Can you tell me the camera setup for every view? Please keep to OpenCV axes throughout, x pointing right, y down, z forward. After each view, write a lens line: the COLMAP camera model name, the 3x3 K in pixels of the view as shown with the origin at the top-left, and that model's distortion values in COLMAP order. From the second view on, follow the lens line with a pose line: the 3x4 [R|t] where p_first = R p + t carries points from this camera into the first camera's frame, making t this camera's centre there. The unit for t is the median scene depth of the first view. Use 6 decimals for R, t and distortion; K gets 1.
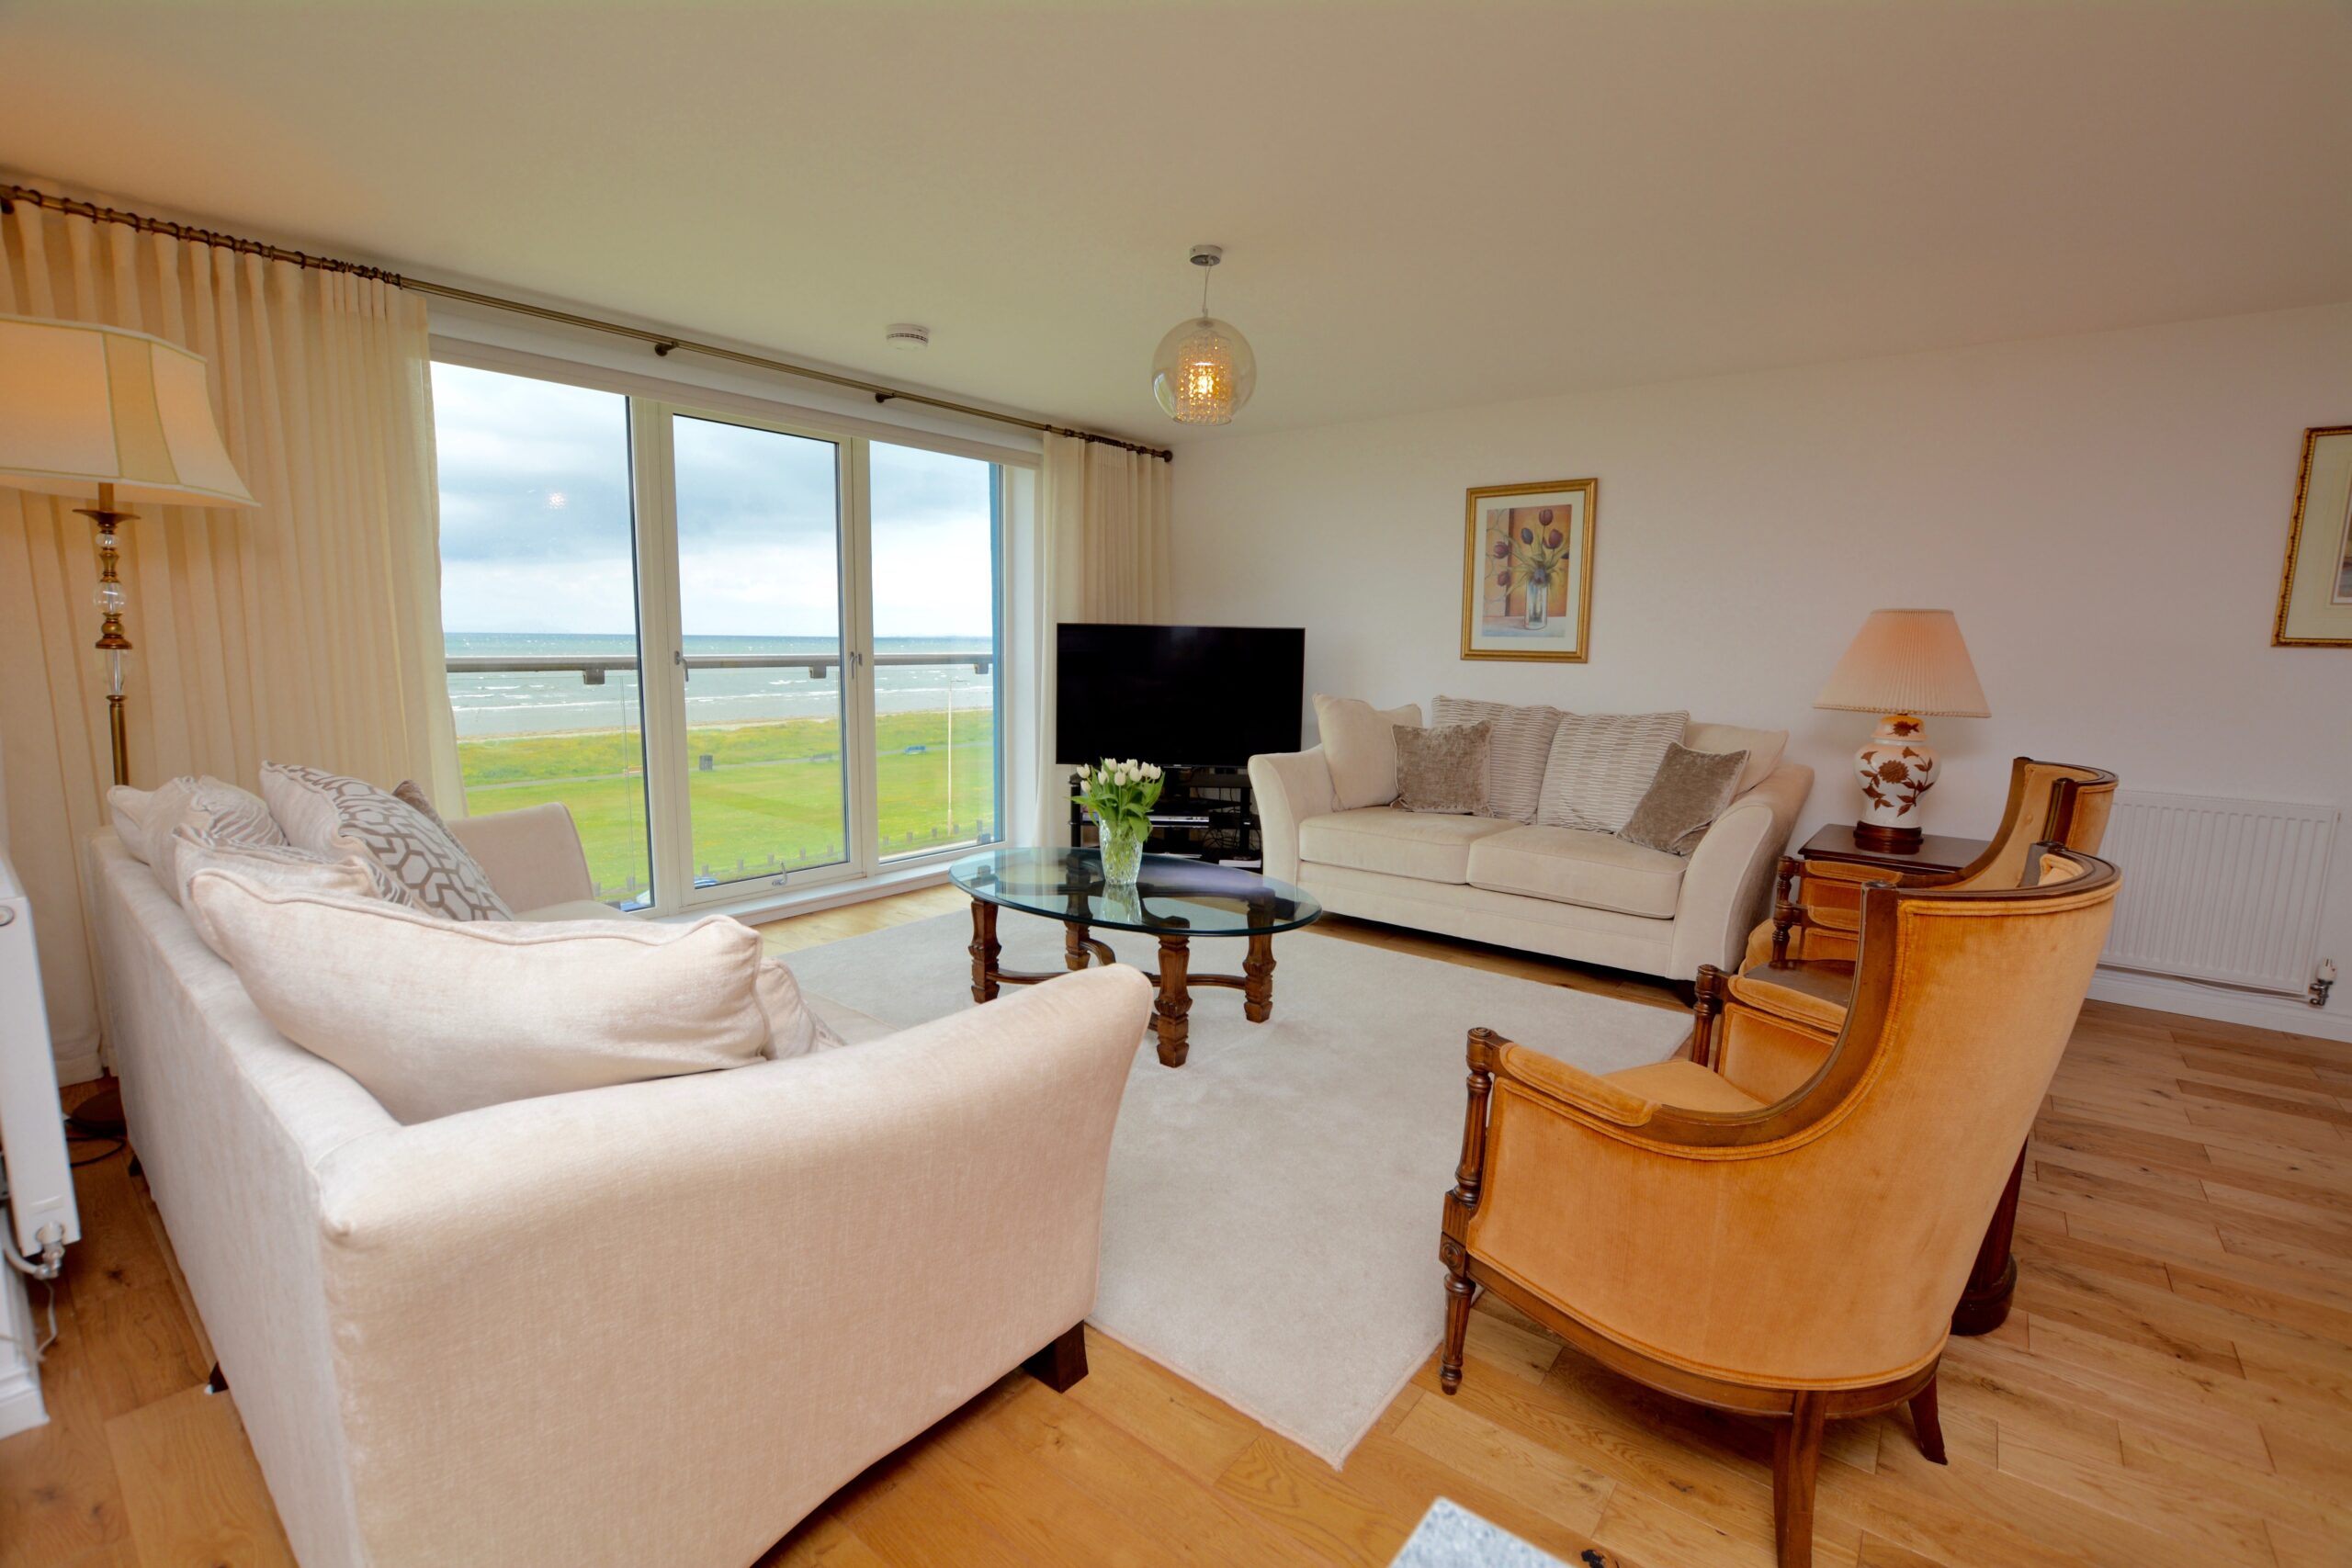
lens RADIAL K [[1020.7, 0, 1169.5], [0, 1020.7, 782.3], [0, 0, 1]] dist [-0.025871, 0.000908]
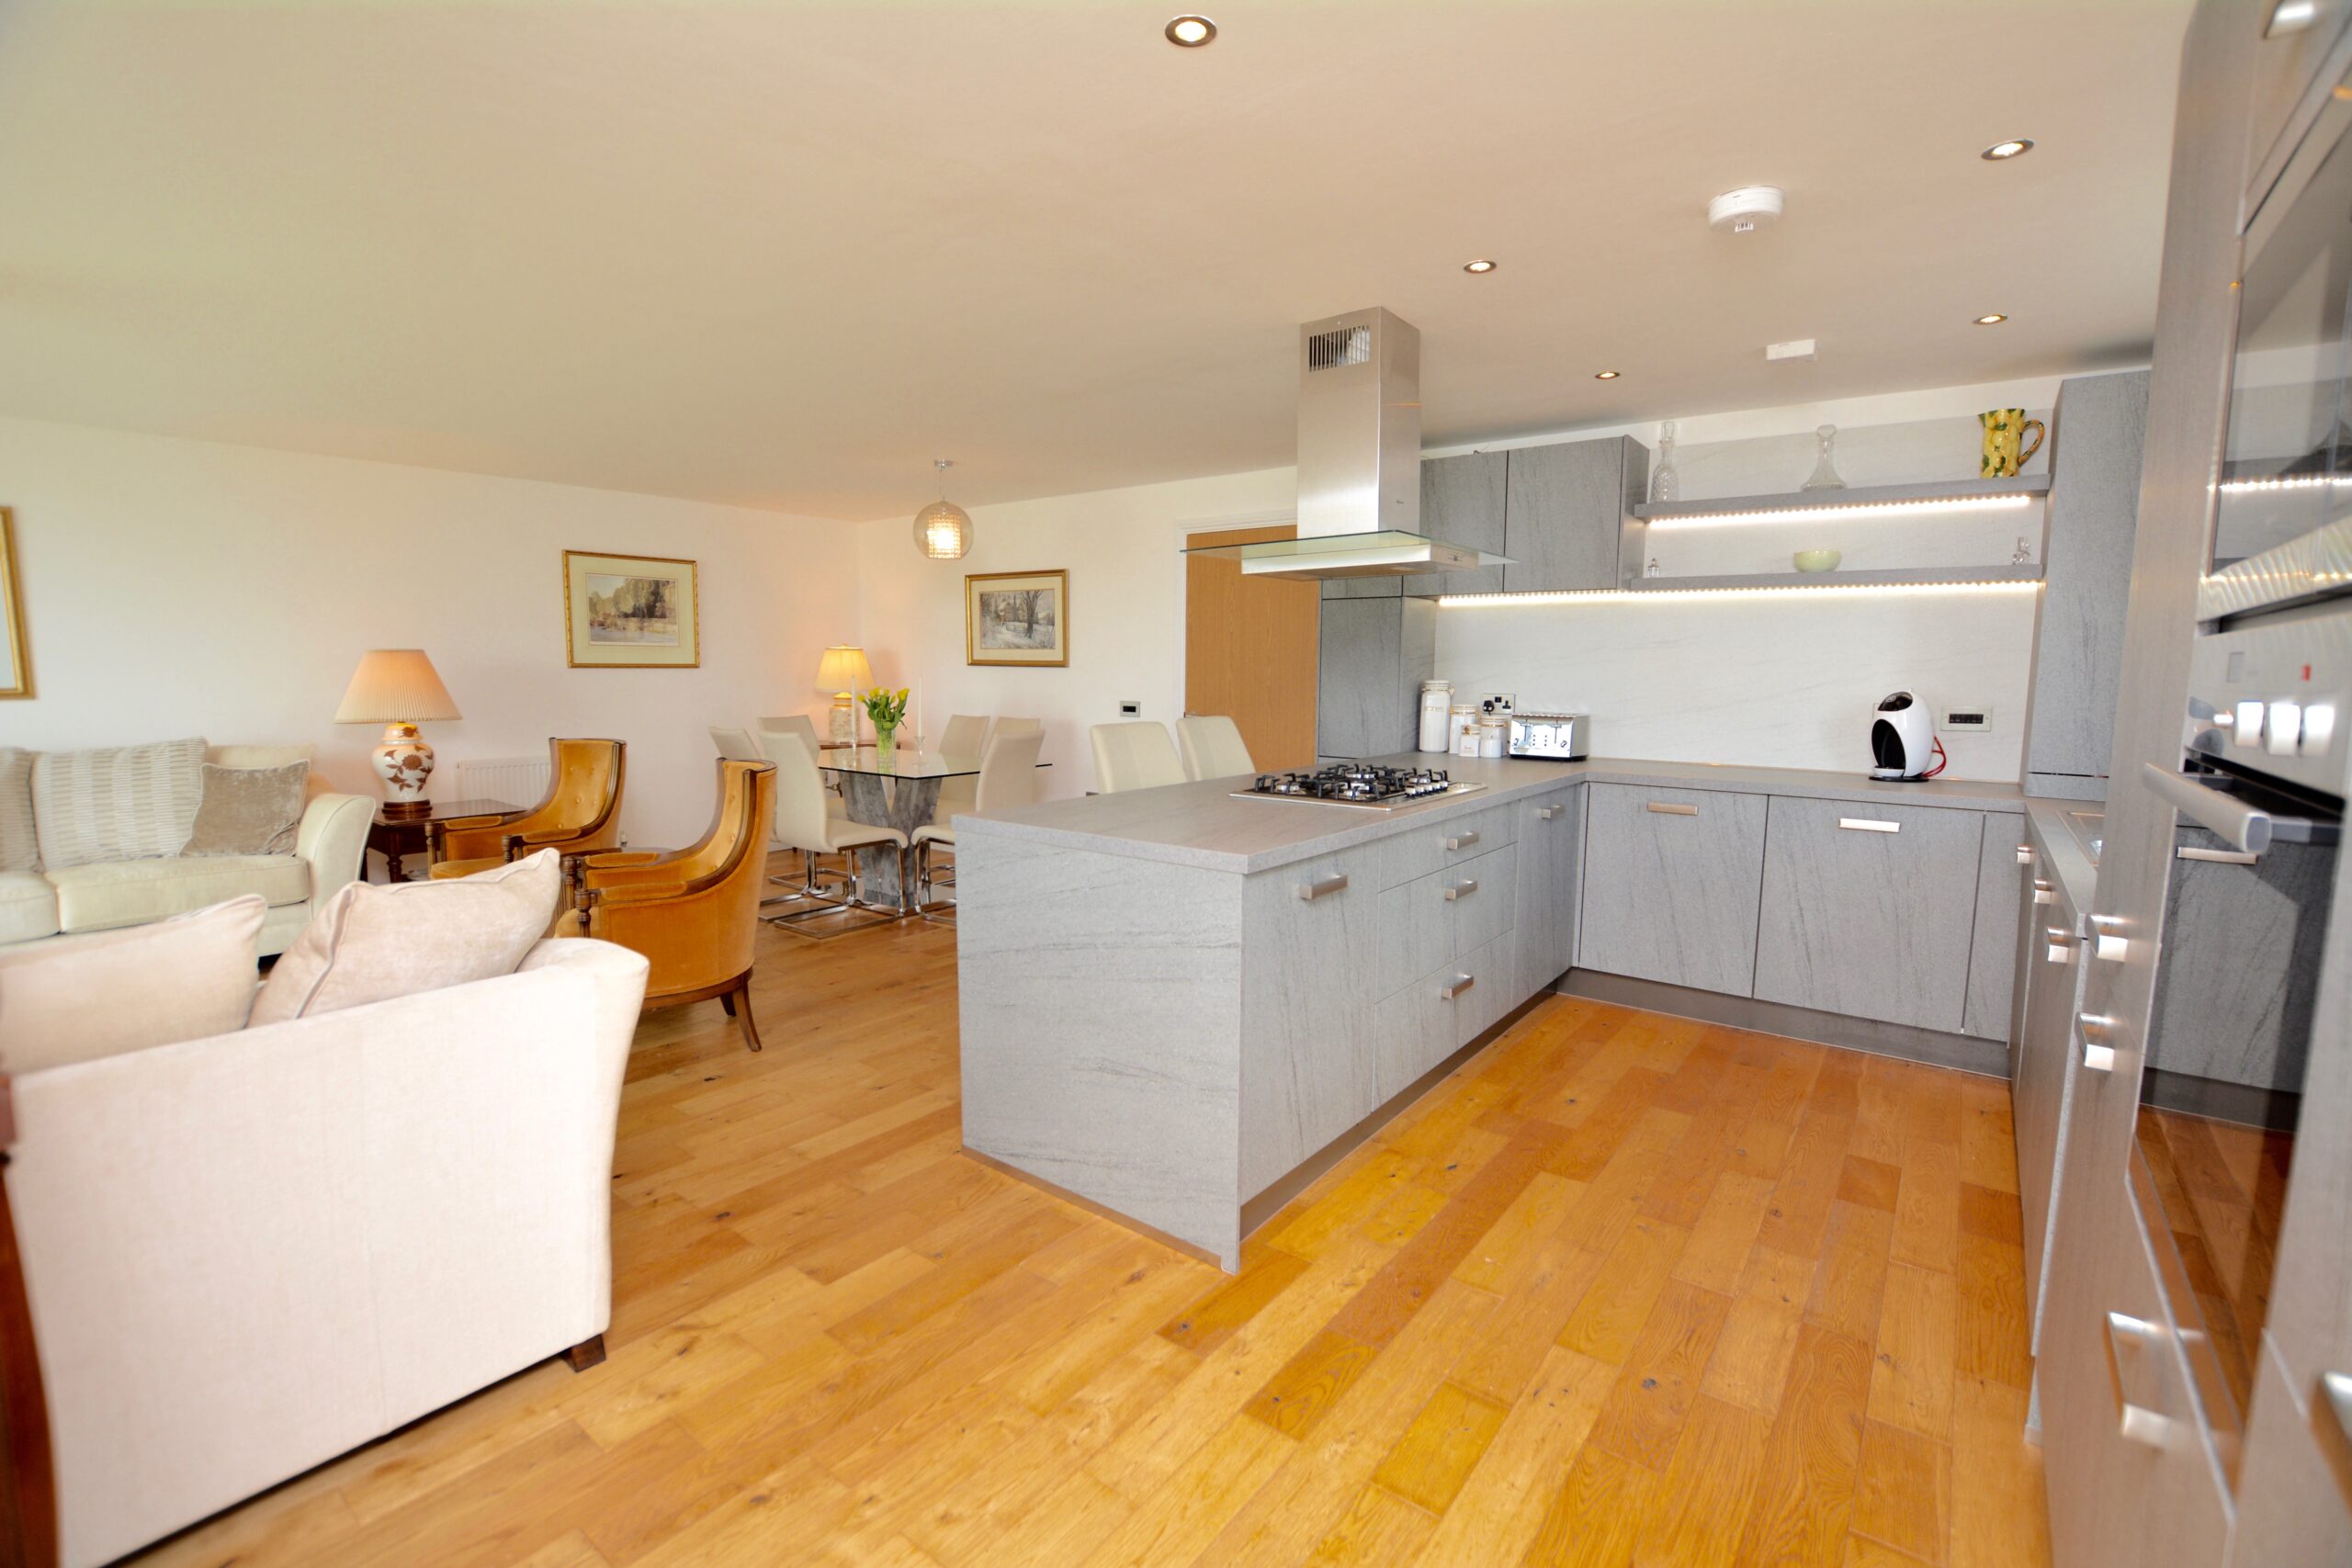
lens RADIAL K [[1020.7, 0, 1177.8], [0, 1020.7, 782.1], [0, 0, 1]] dist [-0.025871, 0.000908]
pose [[-0.028360, -0.129947, 0.991115, -0.768419], [0.135667, 0.981839, 0.132613, -0.026104], [-0.990349, 0.138223, -0.010215, -0.056950]]
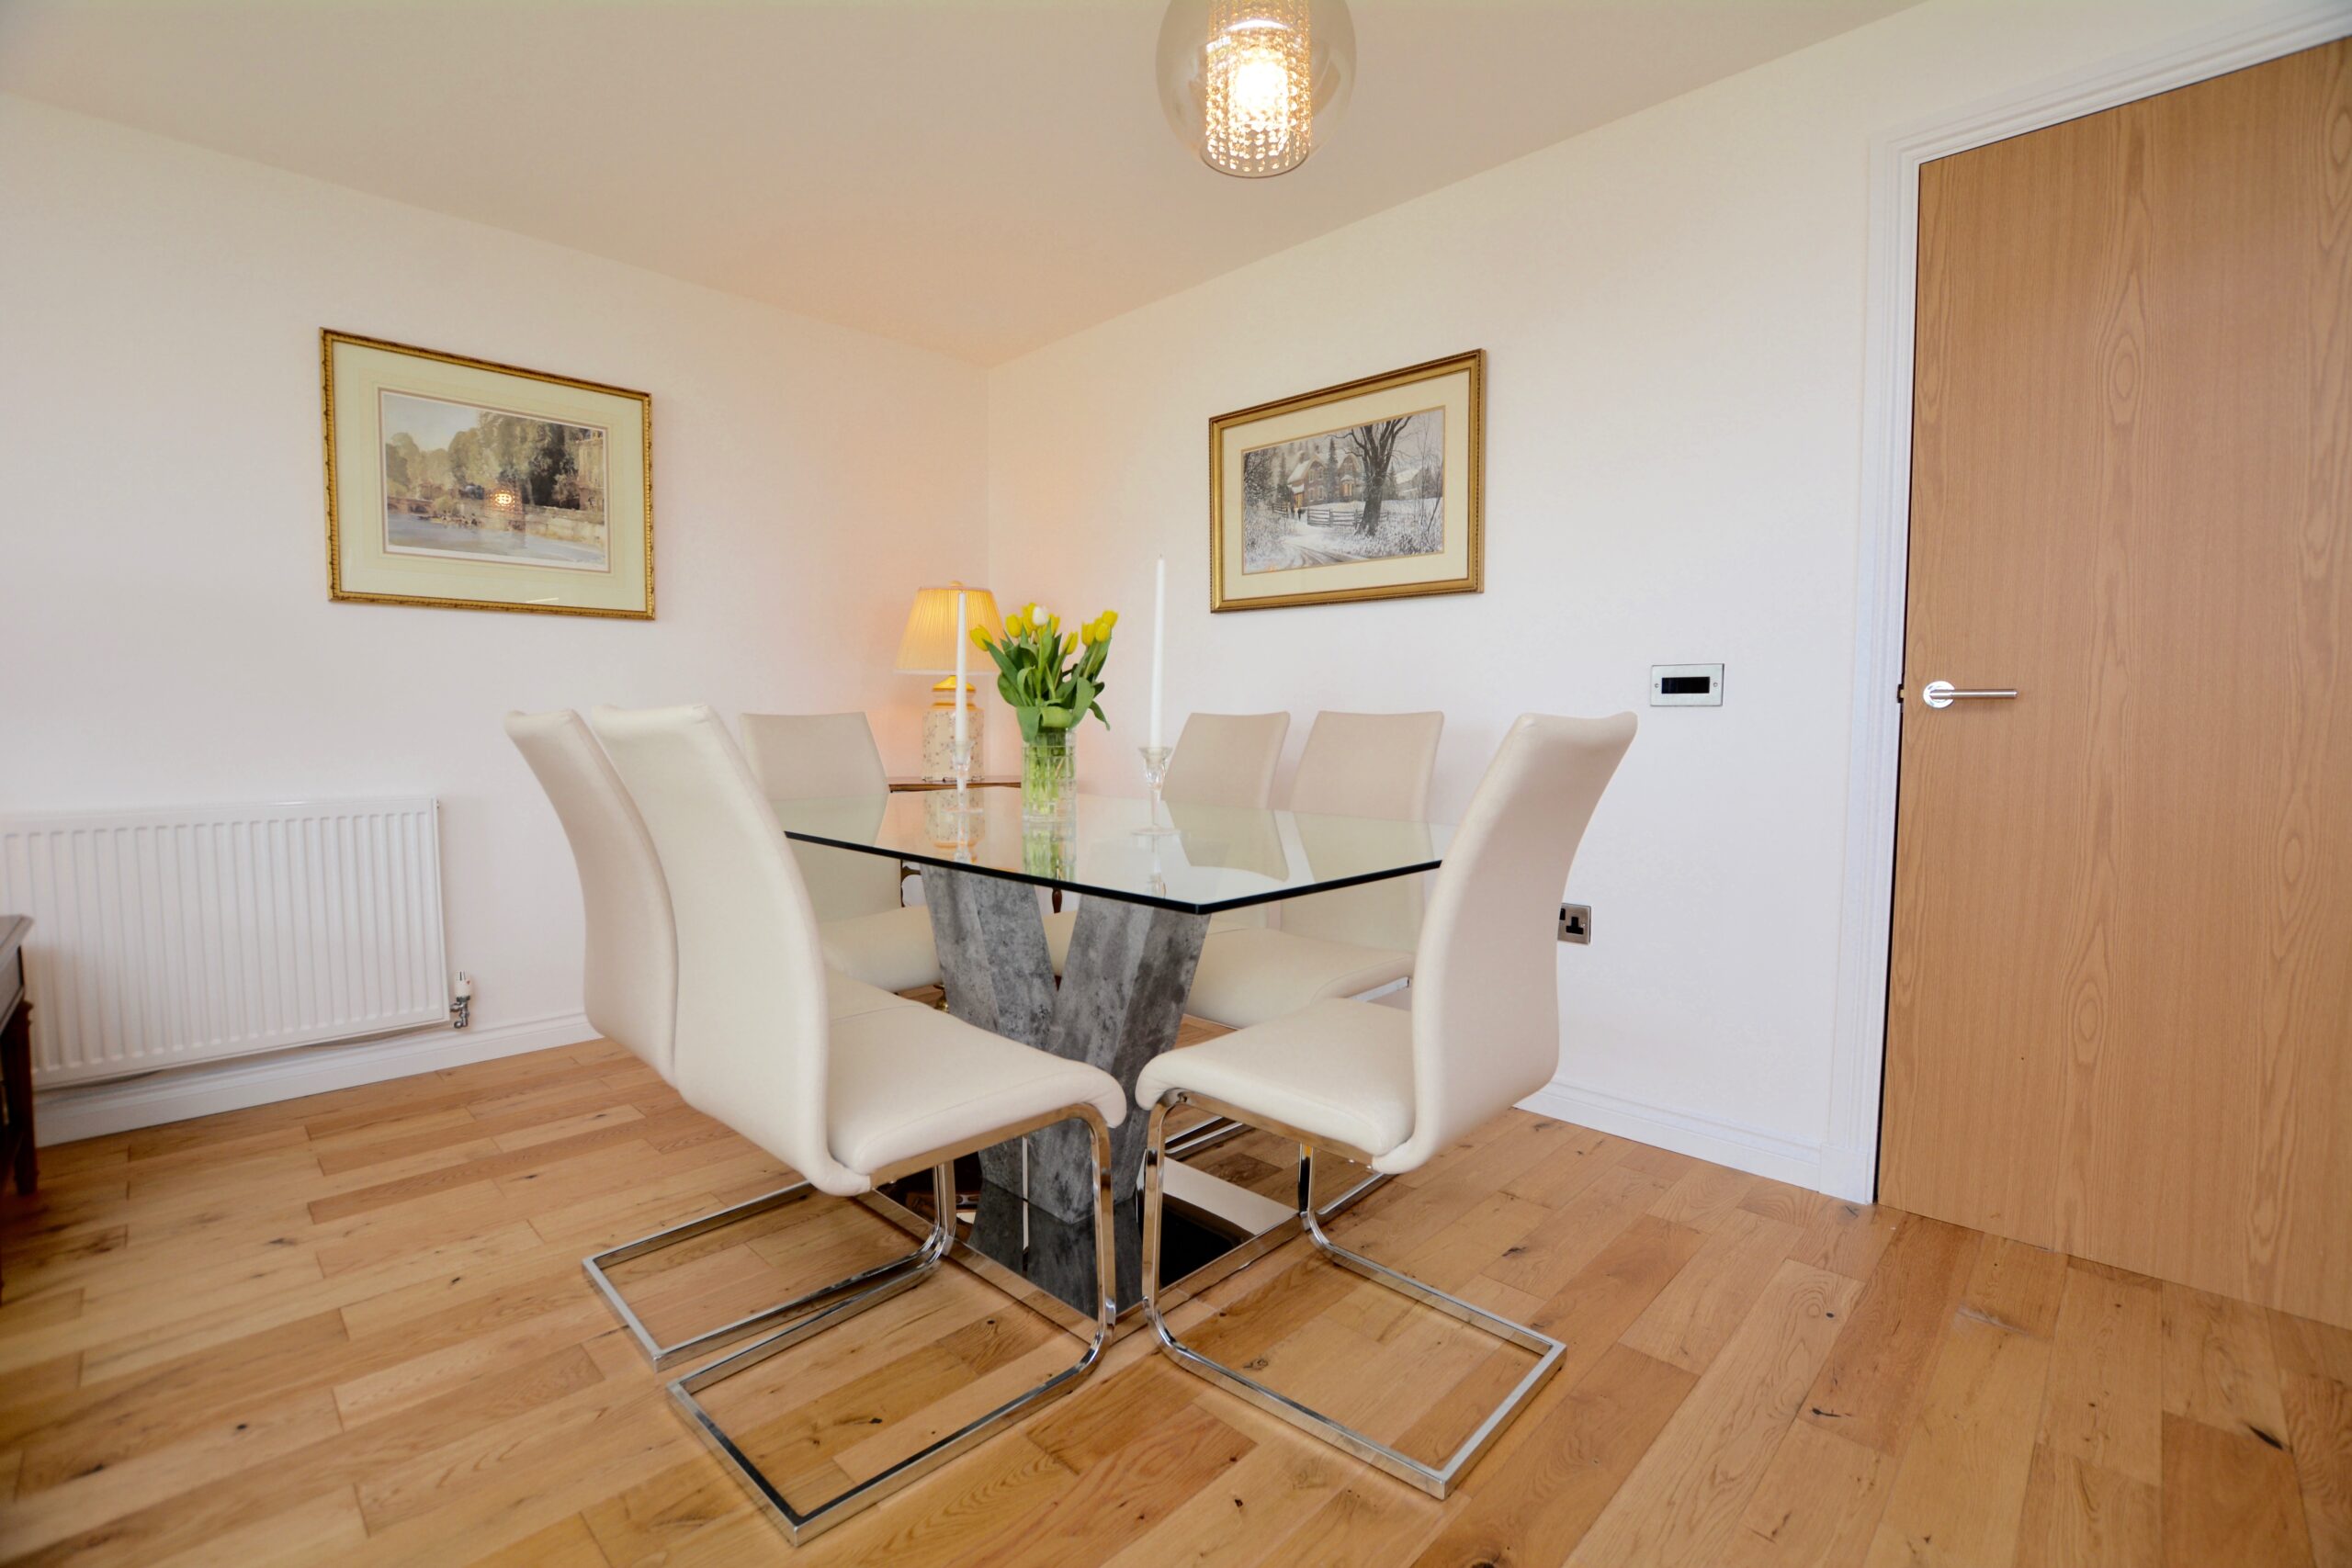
lens RADIAL K [[1020.7, 0, 1172.9], [0, 1020.7, 785.5], [0, 0, 1]] dist [-0.025871, 0.000908]
pose [[0.097085, -0.080182, 0.992041, 0.371088], [0.142753, 0.987565, 0.065850, 0.049105], [-0.984985, 0.135223, 0.107324, 0.269070]]
